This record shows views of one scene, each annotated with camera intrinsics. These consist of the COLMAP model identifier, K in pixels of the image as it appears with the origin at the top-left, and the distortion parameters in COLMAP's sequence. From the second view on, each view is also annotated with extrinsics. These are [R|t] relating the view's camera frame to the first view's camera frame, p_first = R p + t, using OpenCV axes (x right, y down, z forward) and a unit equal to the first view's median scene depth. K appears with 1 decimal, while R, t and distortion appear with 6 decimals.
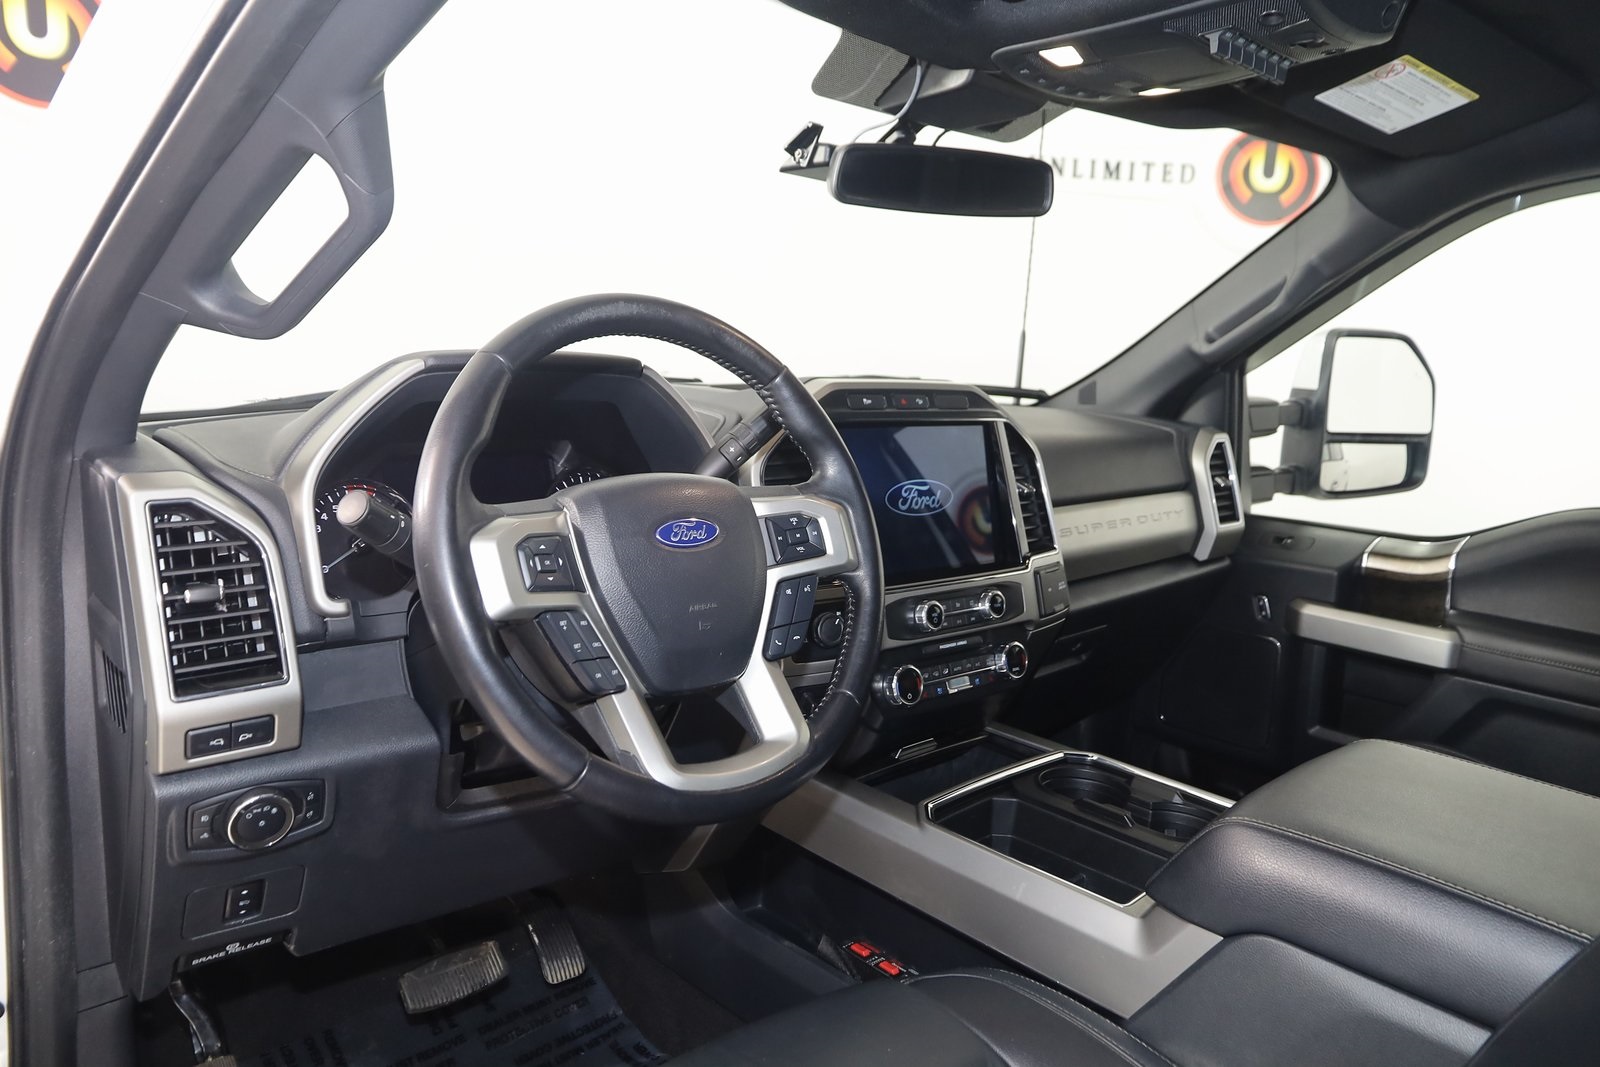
lens RADIAL K [[1098.5, 0, 807.8], [0, 1098.5, 524.1], [0, 0, 1]] dist [-0.119735, 0.086710]
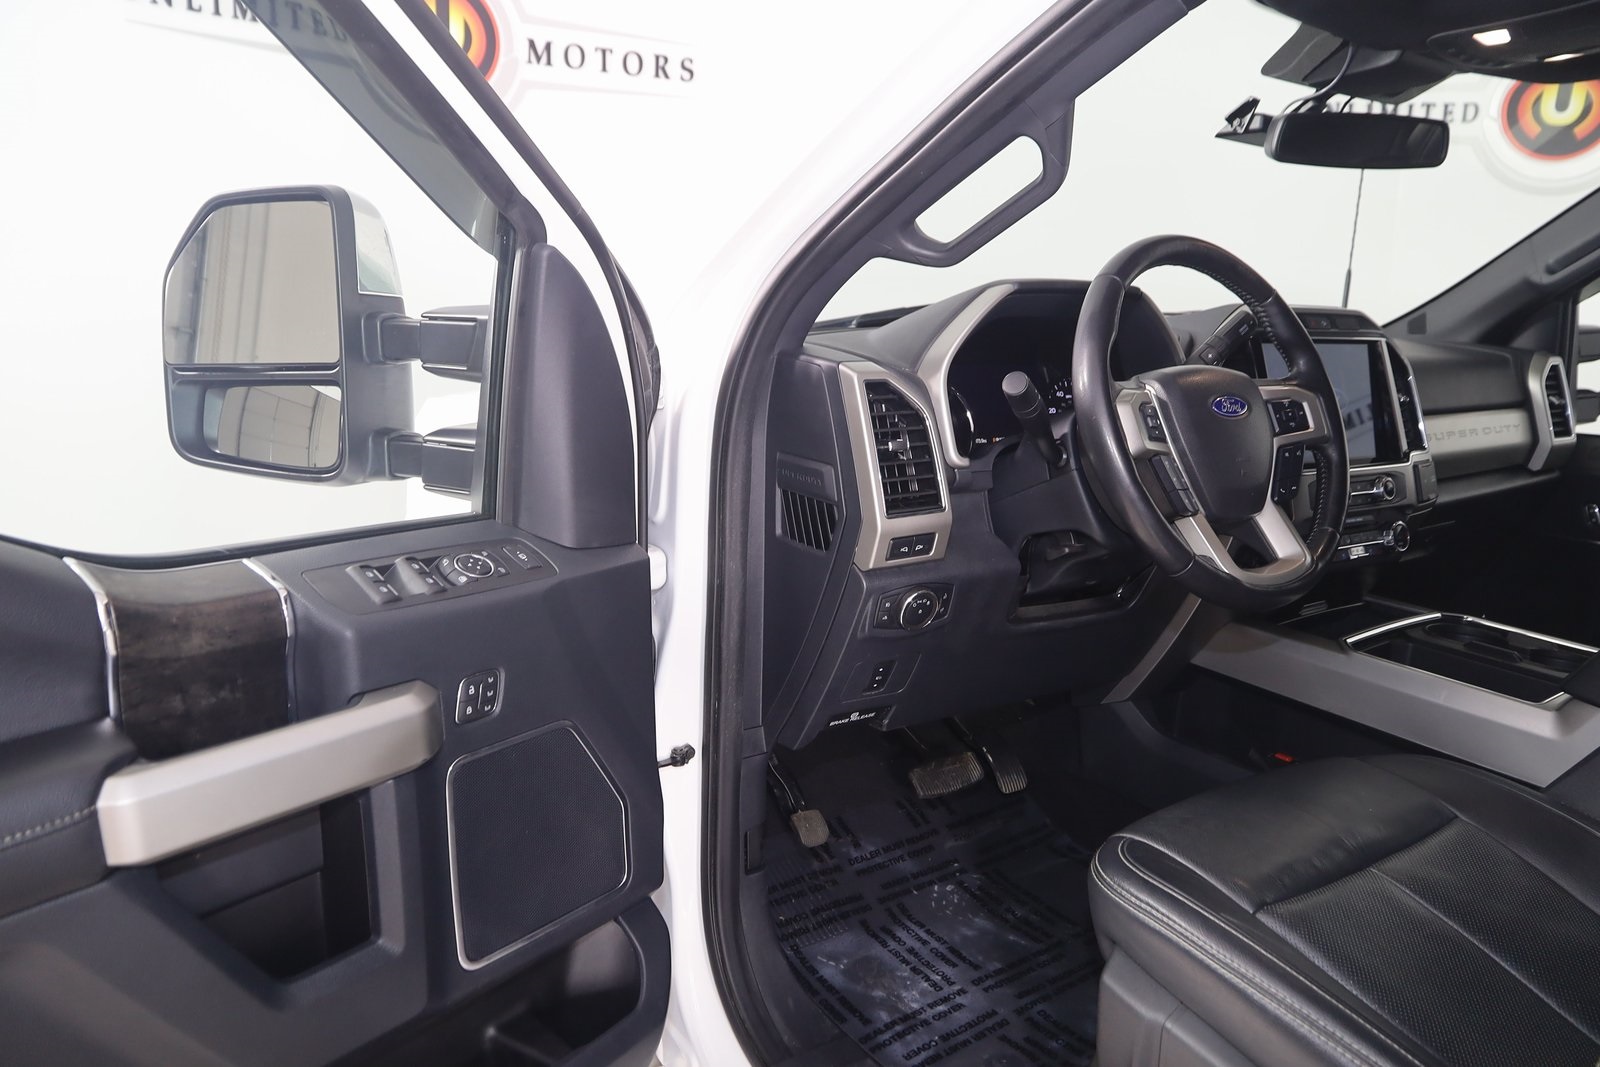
lens RADIAL K [[1098.5, 0, 807.8], [0, 1098.5, 524.1], [0, 0, 1]] dist [-0.119735, 0.086710]
pose [[0.984750, 0.010780, -0.173641, -0.252170], [-0.004151, 0.999250, 0.038500, 0.067580], [0.173926, -0.037192, 0.984056, -0.282013]]
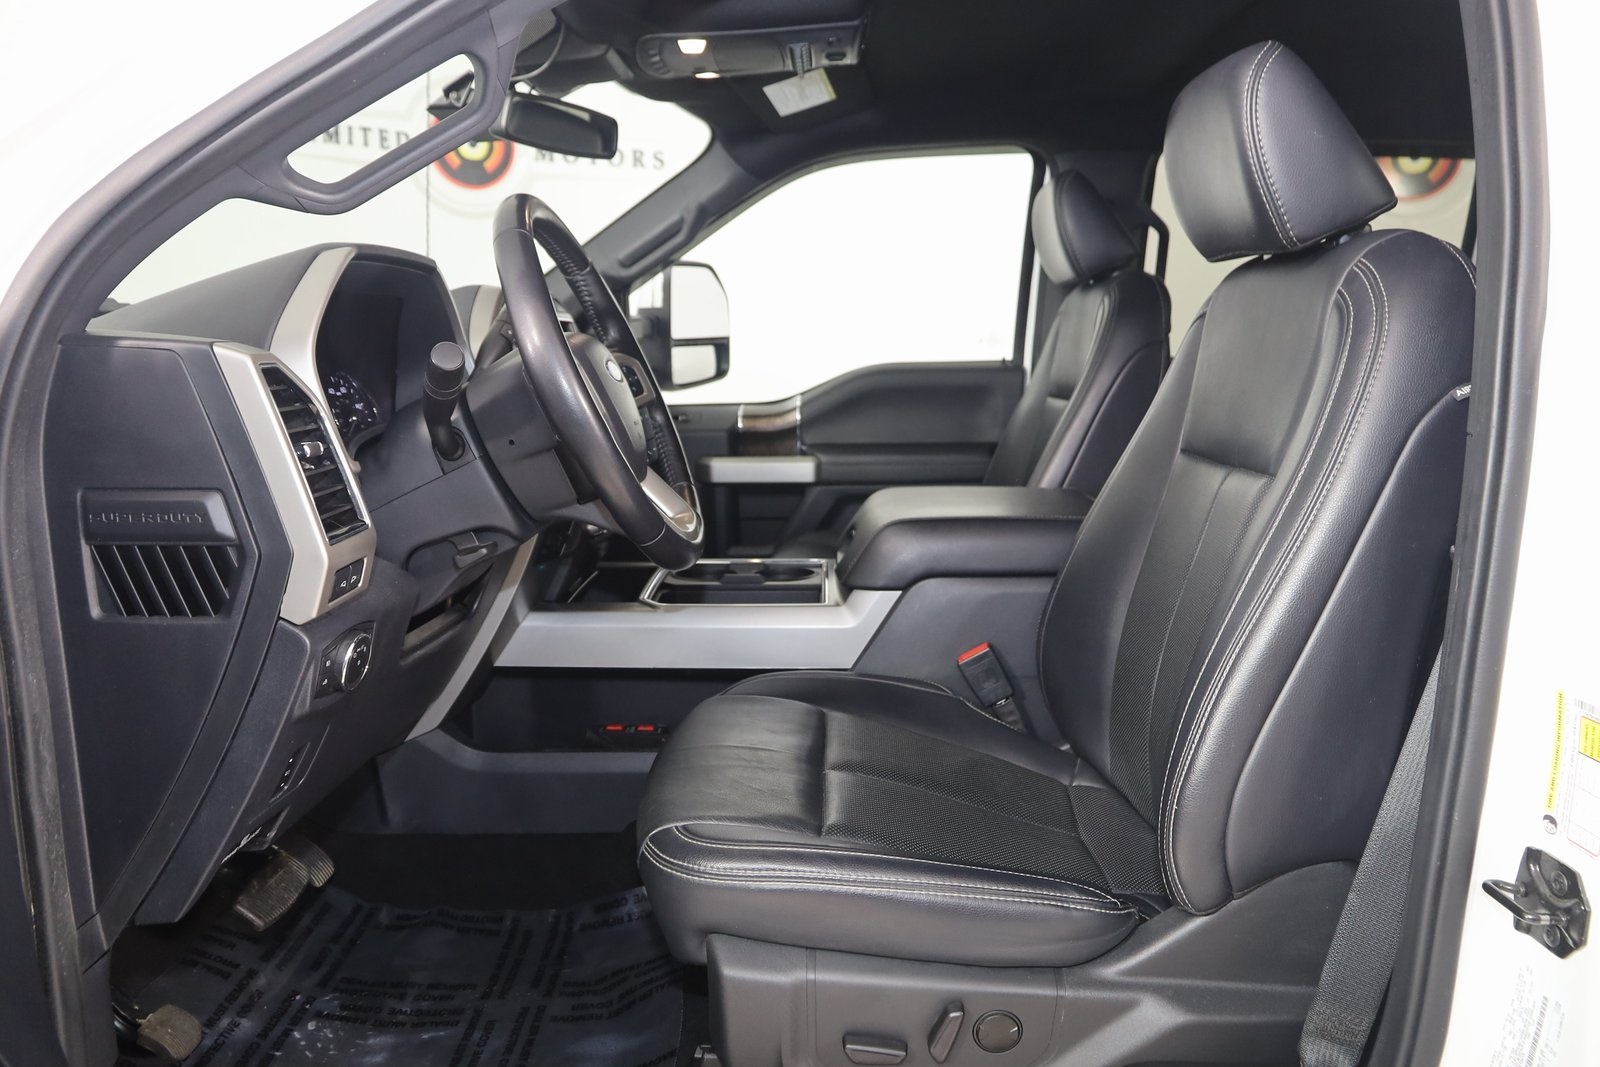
lens RADIAL K [[1090.8, 0, 815.1], [0, 1090.8, 505.2], [0, 0, 1]] dist [-0.112384, 0.082269]
pose [[0.684401, -0.162258, 0.710822, -0.586352], [0.157460, 0.984809, 0.073193, 0.071258], [-0.711900, 0.061833, 0.699554, -0.066010]]
